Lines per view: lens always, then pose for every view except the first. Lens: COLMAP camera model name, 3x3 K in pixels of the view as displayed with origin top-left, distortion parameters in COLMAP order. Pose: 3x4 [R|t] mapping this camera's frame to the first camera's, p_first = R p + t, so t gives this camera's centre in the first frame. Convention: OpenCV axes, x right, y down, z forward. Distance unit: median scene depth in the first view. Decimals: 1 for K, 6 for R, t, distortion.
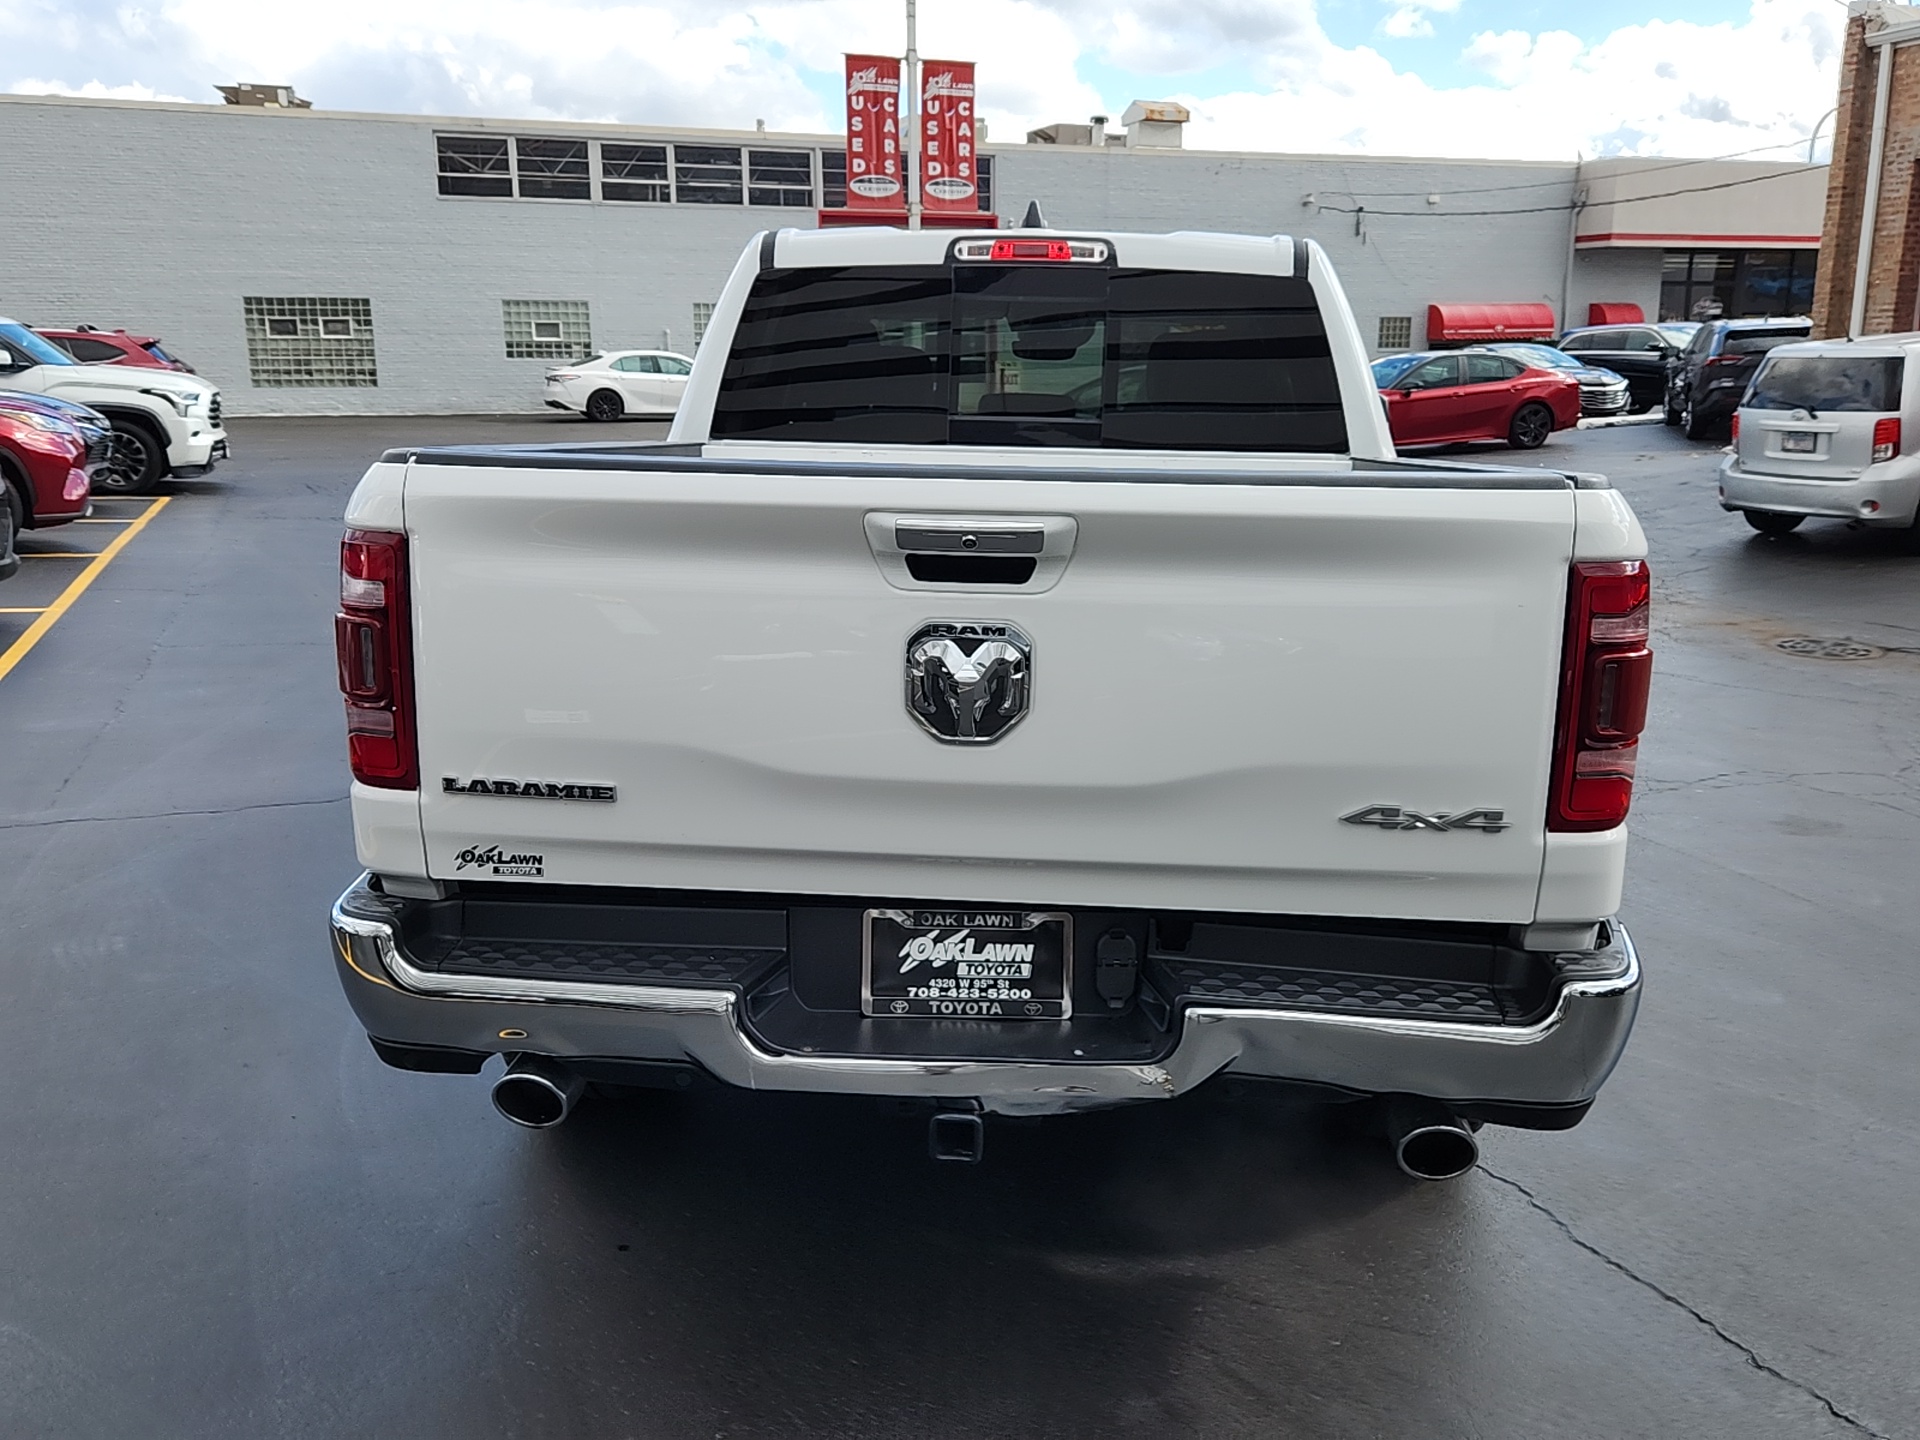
lens RADIAL K [[1569.3, 0, 987.3], [0, 1569.3, 724.5], [0, 0, 1]] dist [0.057258, -0.065988]
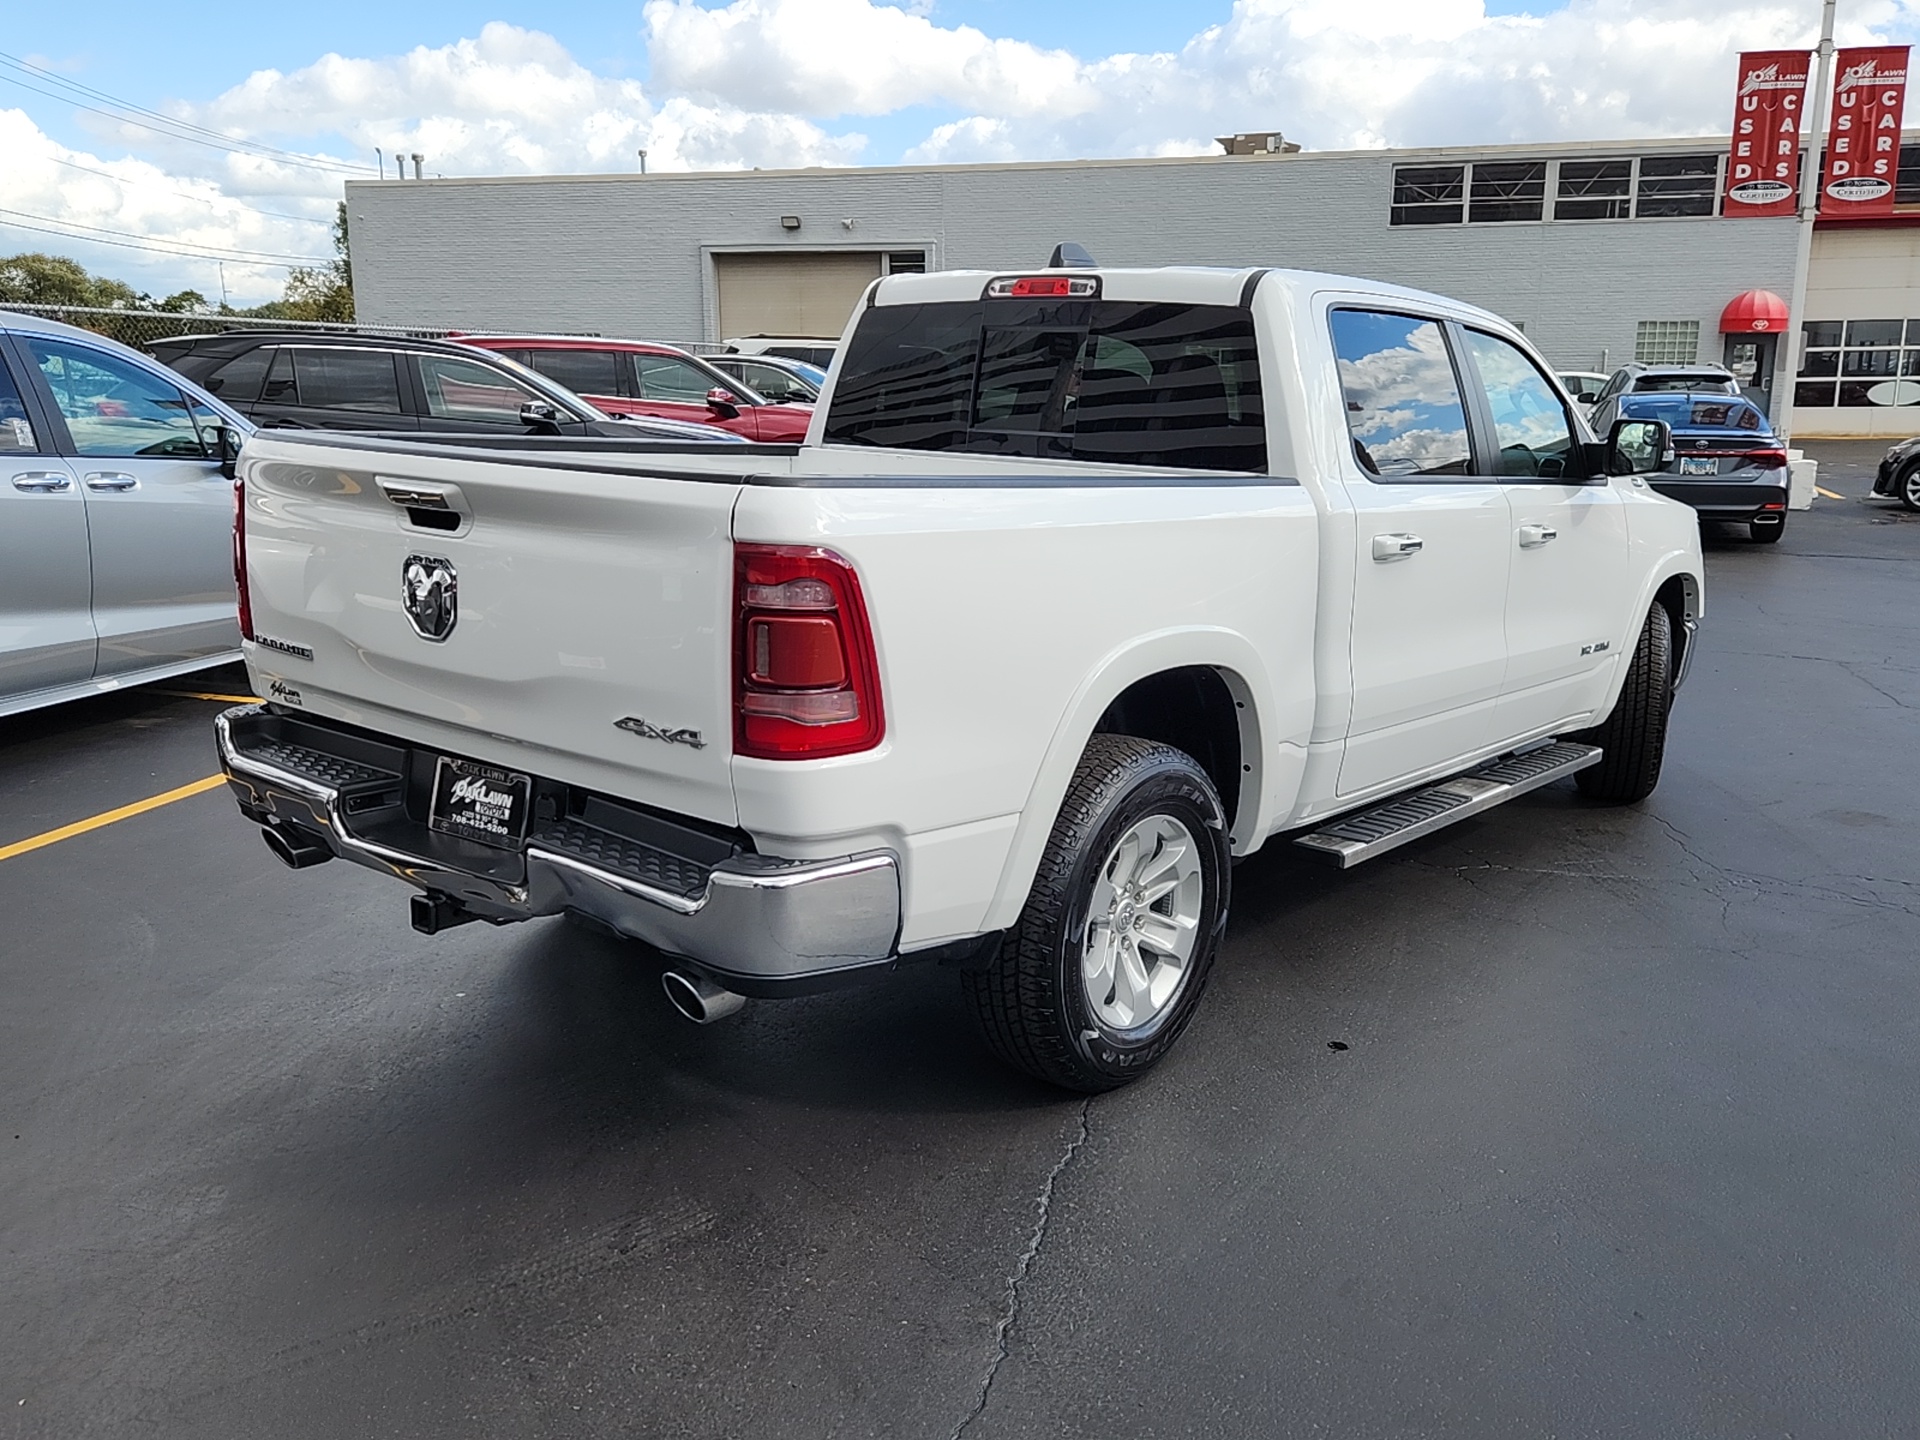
lens RADIAL K [[1593.8, 0, 1001.7], [0, 1593.8, 692.8], [0, 0, 1]] dist [0.061353, -0.070603]
pose [[0.829462, 0.110491, -0.547526, 0.108455], [-0.129951, 0.991515, 0.003222, -0.001071], [0.543236, 0.068479, 0.836782, 0.004162]]
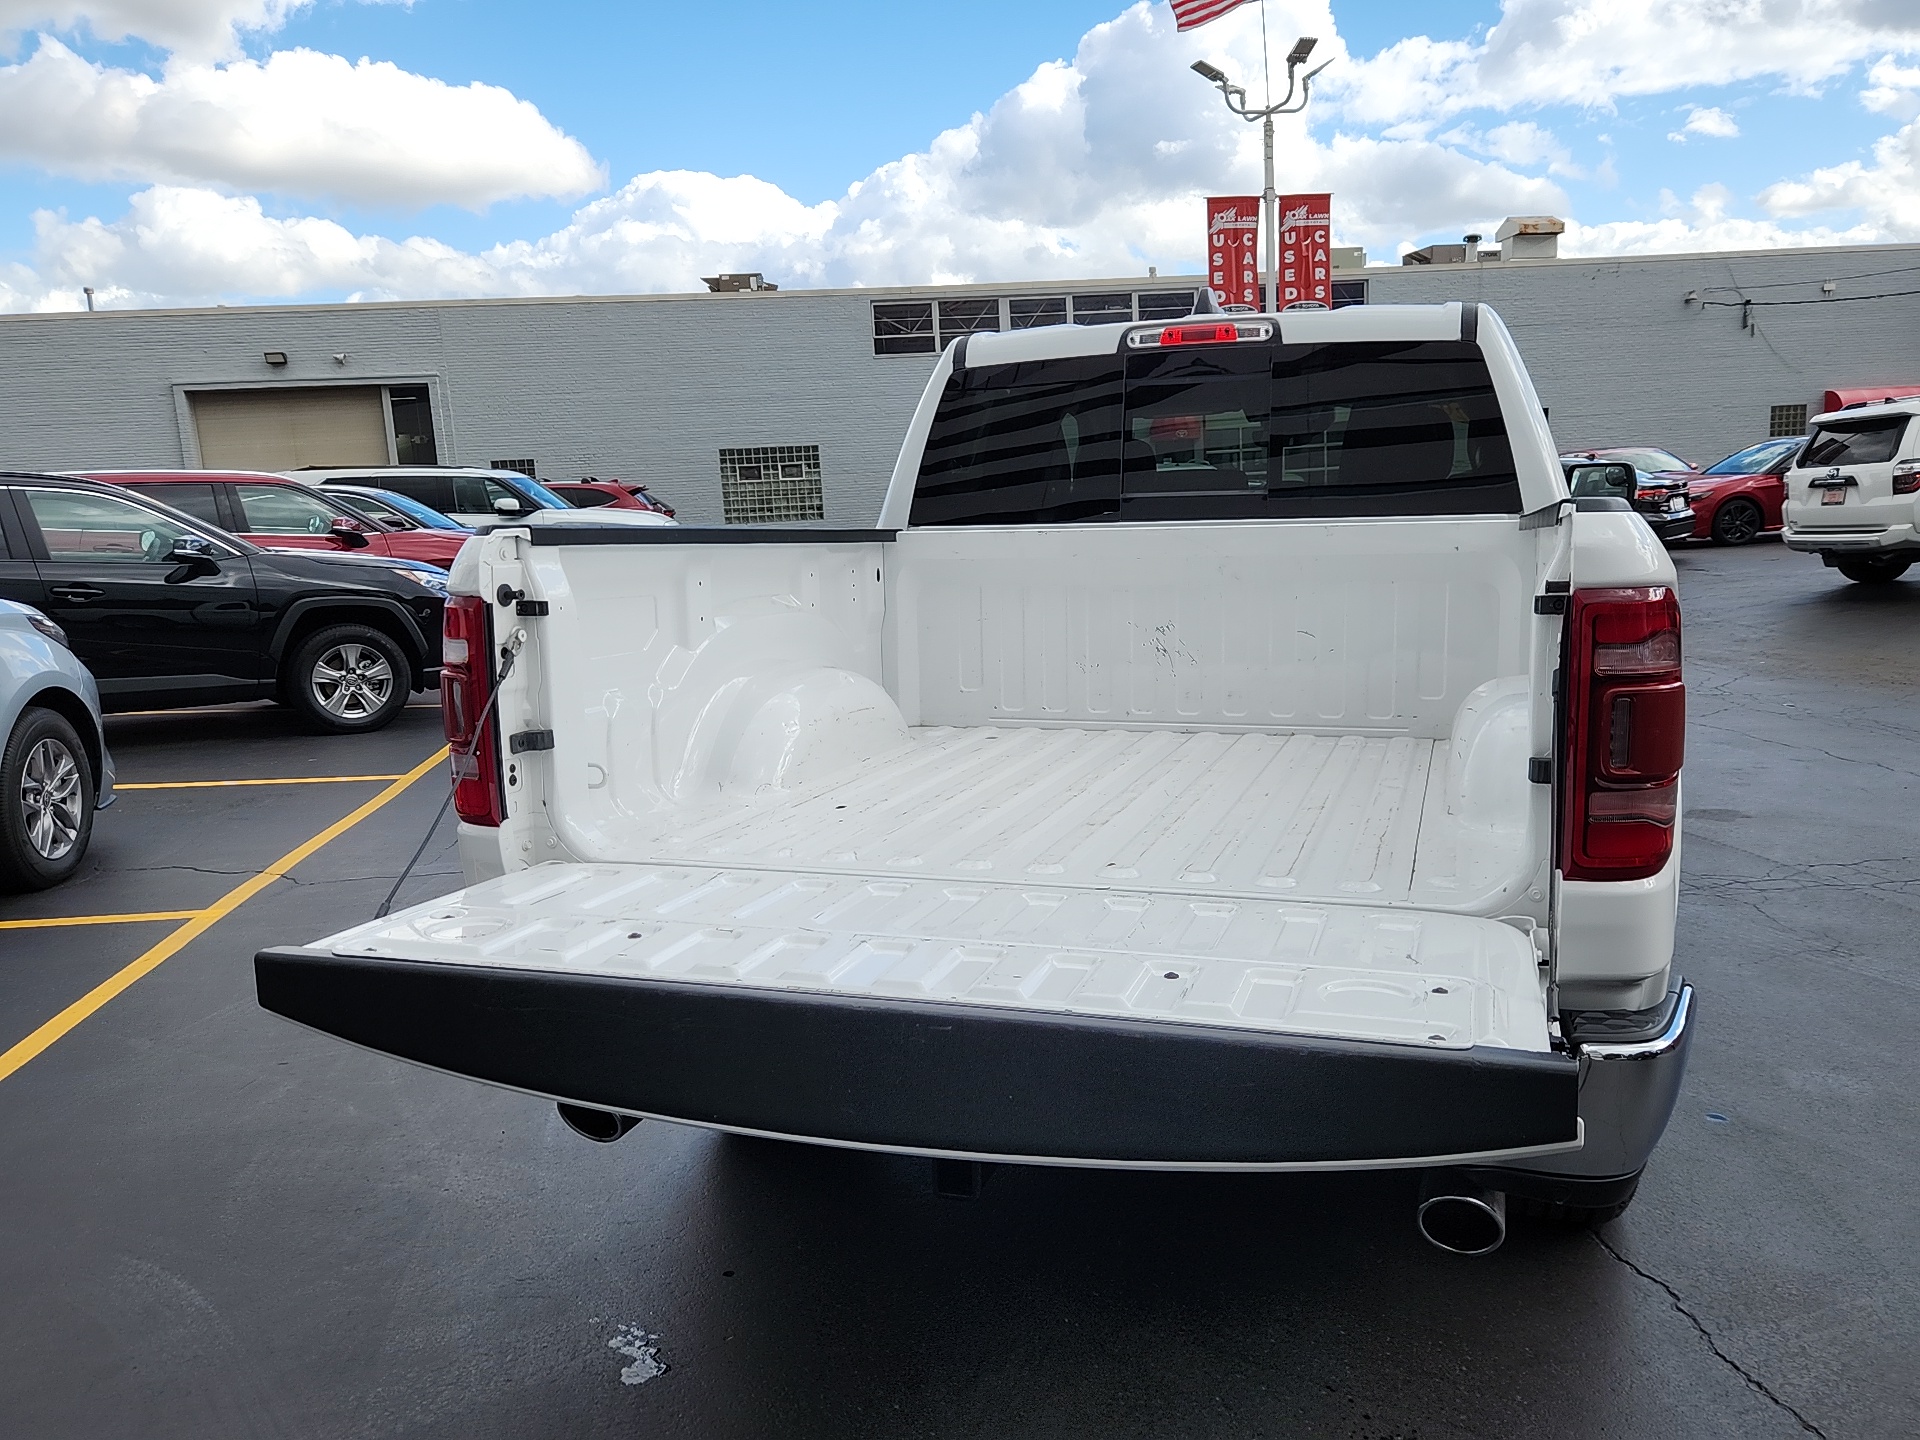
lens RADIAL K [[1448.5, 0, 1010.7], [0, 1448.5, 715.7], [0, 0, 1]] dist [0.080426, -0.089386]
pose [[0.969743, -0.007985, -0.243997, 0.022559], [-0.008336, 0.997799, -0.065785, 0.002698], [0.243985, 0.065828, 0.967542, 0.007974]]
